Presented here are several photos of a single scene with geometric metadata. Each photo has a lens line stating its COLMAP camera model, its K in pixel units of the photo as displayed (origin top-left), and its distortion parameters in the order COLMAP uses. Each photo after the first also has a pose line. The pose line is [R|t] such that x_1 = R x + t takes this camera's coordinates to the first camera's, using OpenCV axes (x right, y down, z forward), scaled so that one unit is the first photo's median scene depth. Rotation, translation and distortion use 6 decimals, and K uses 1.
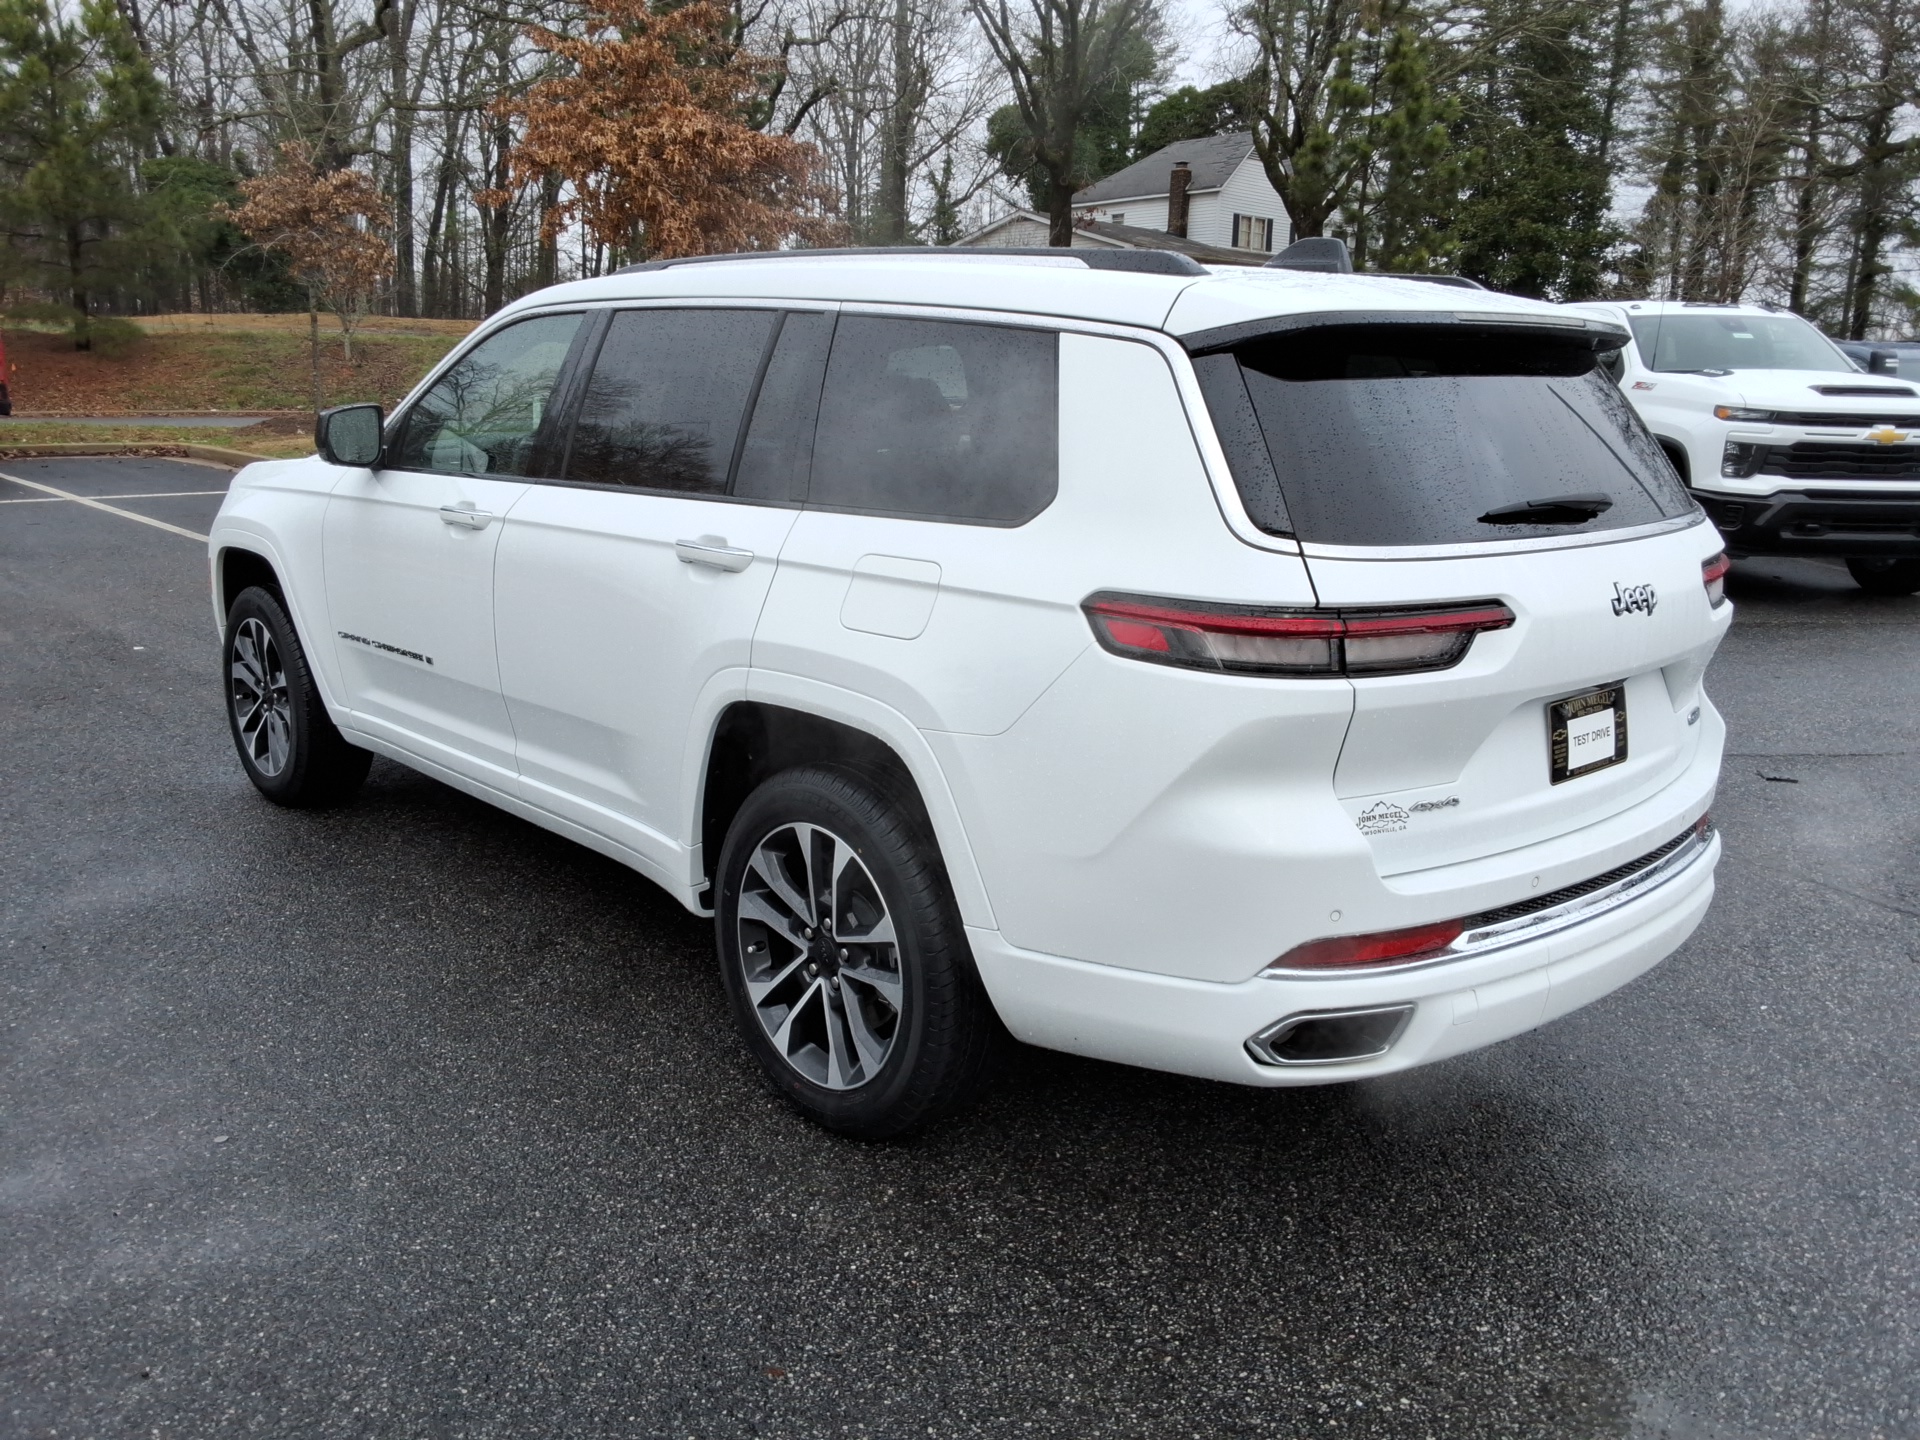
lens RADIAL K [[1545.5, 0, 966.5], [0, 1545.5, 701.7], [0, 0, 1]] dist [0.102305, -0.147309]
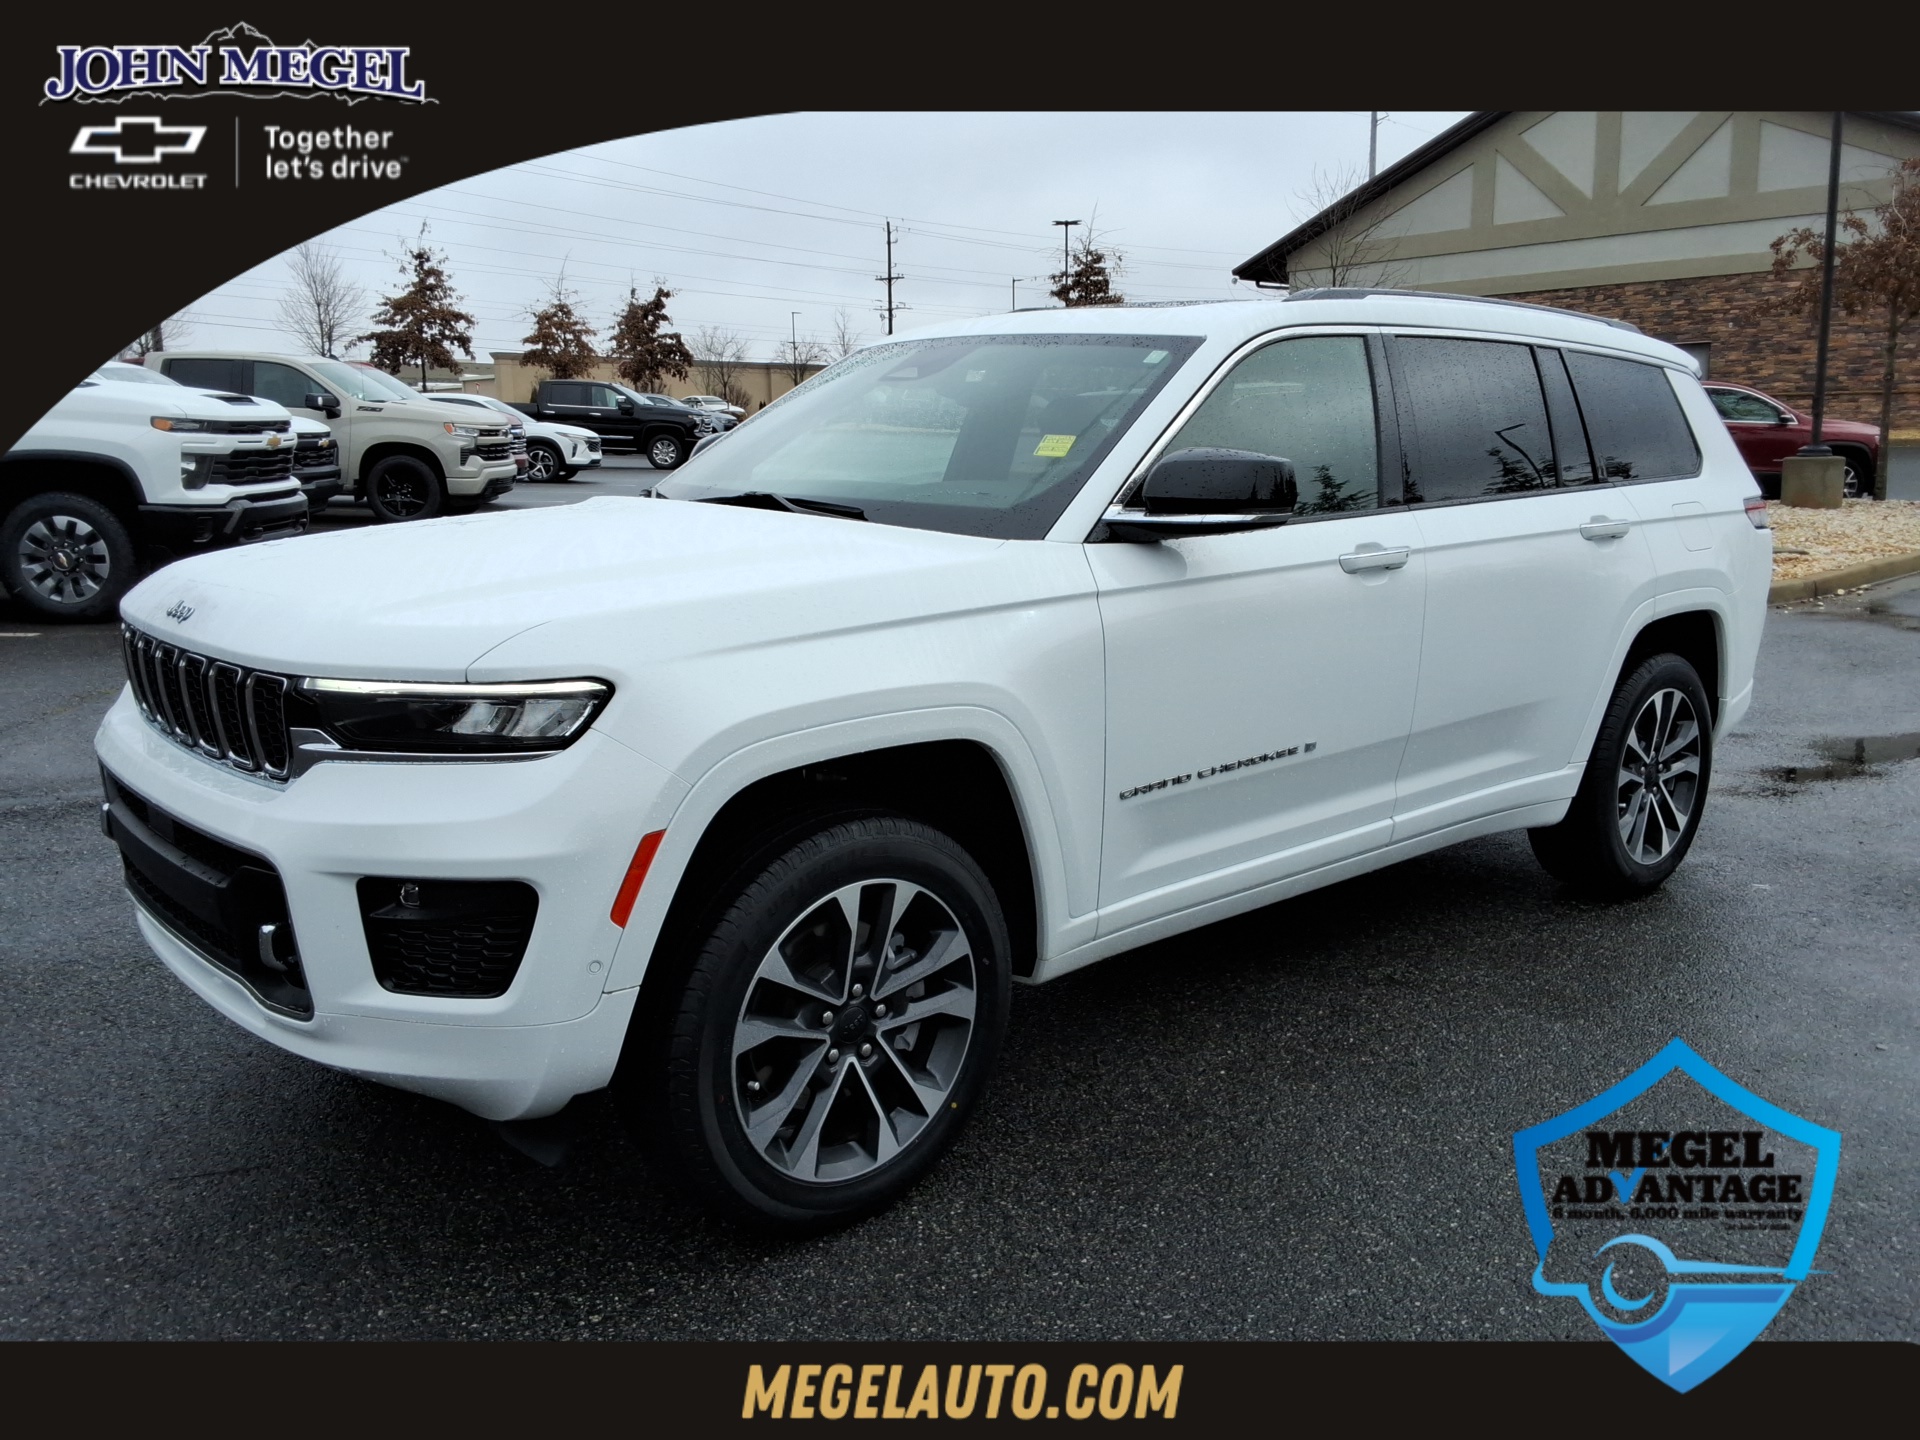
lens RADIAL K [[1545.5, 0, 974.2], [0, 1545.5, 717.0], [0, 0, 1]] dist [0.102305, -0.147309]
pose [[0.010918, -0.211555, 0.977305, -1.331313], [0.202648, 0.957550, 0.205015, -0.286399], [-0.979191, 0.195810, 0.053326, 1.305900]]
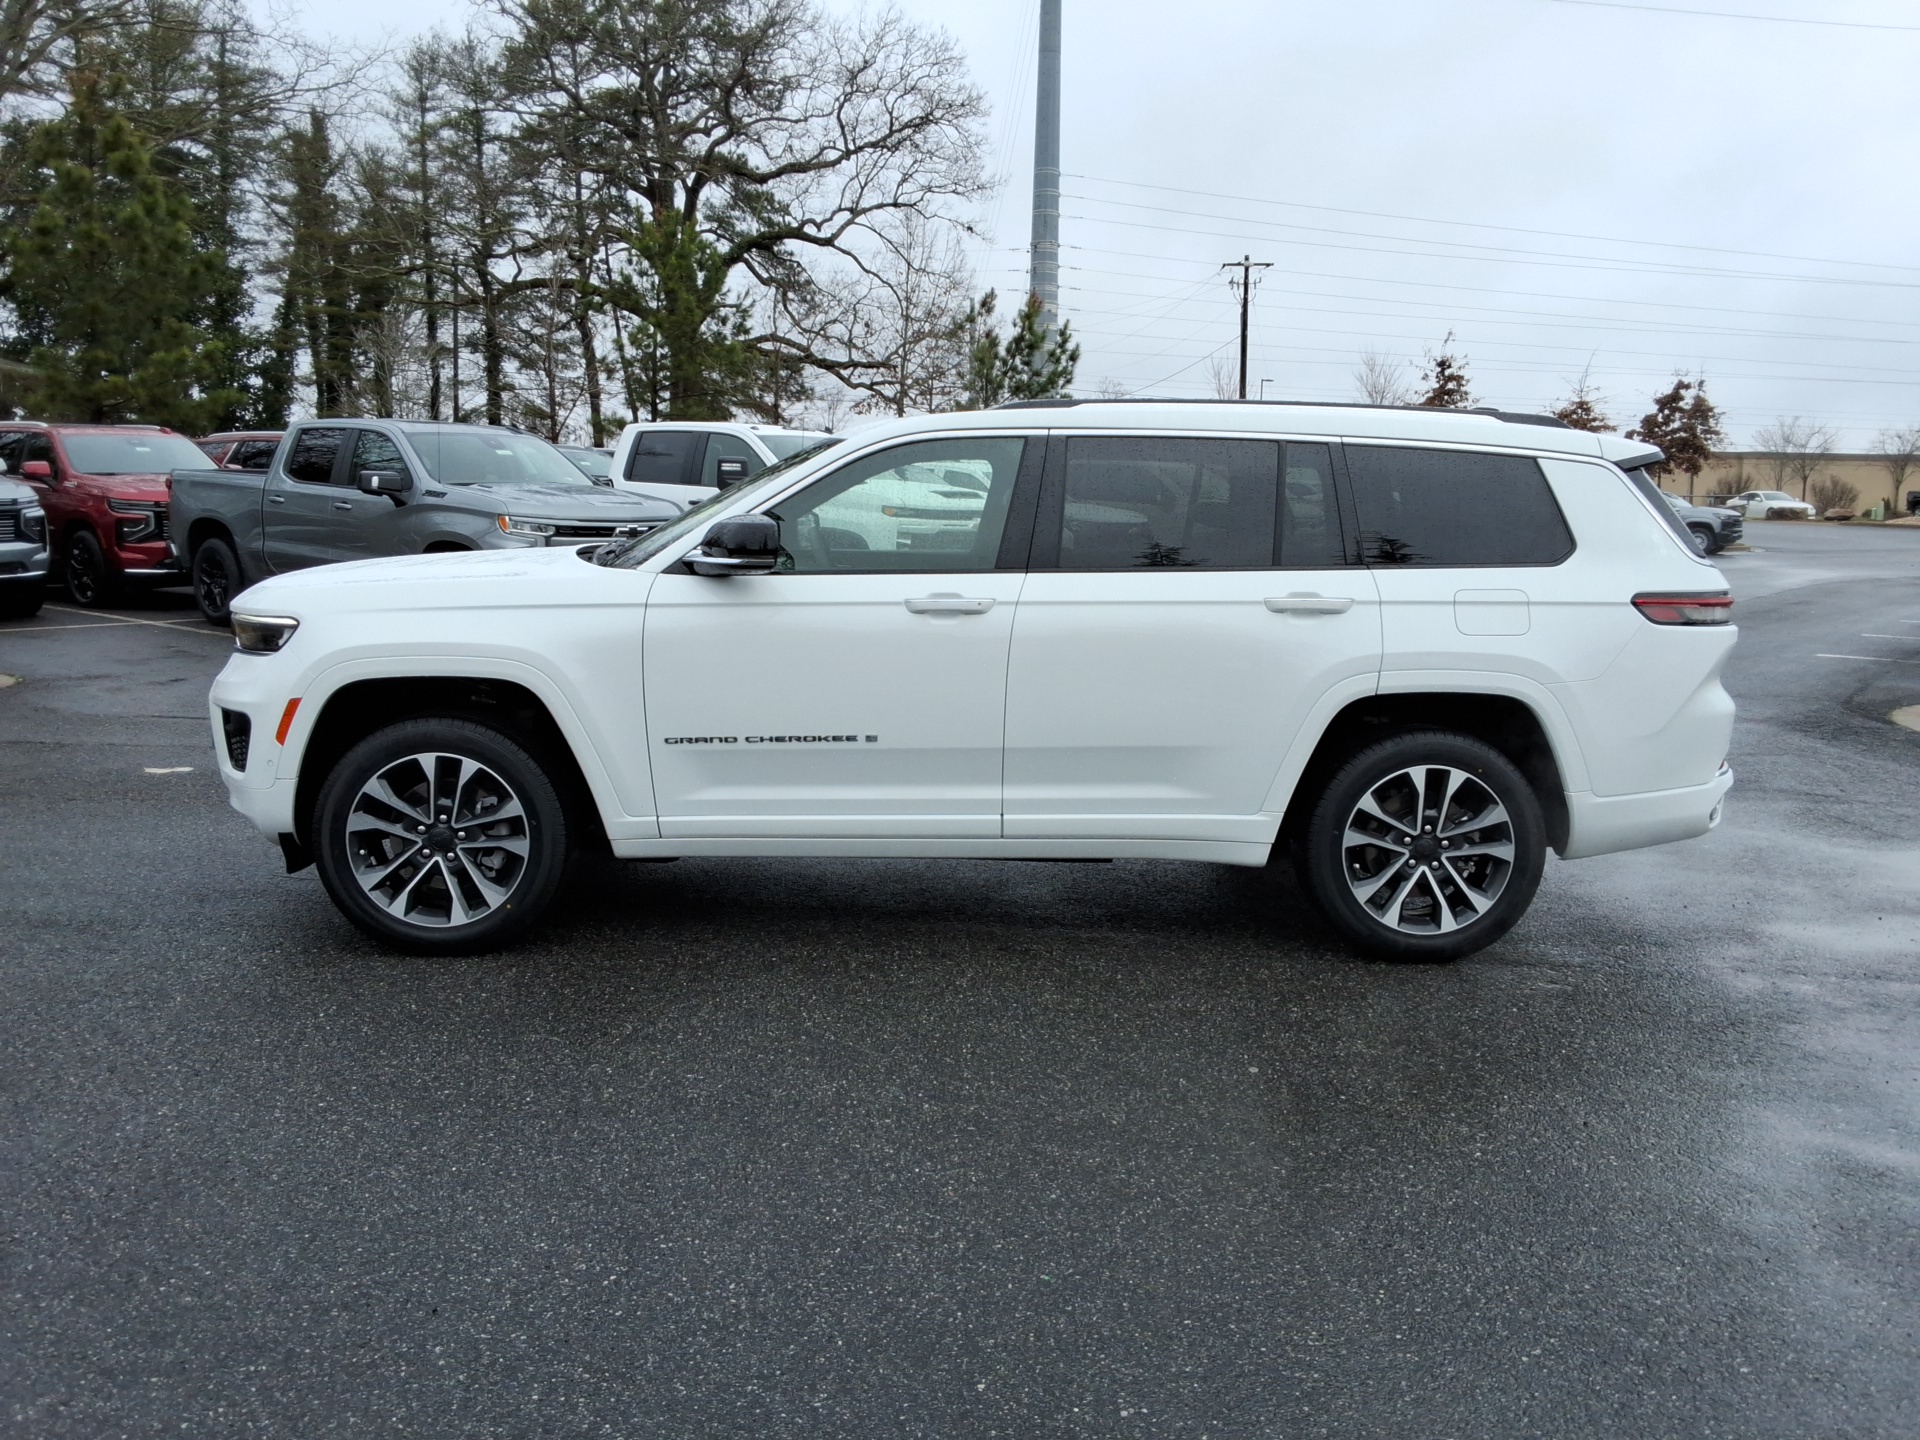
lens RADIAL K [[1545.5, 0, 971.6], [0, 1545.5, 721.0], [0, 0, 1]] dist [0.102305, -0.147309]
pose [[0.646696, -0.118250, 0.753526, -1.311135], [0.156332, 0.987486, 0.020797, -0.058527], [-0.746555, 0.104351, 0.657090, 0.250152]]
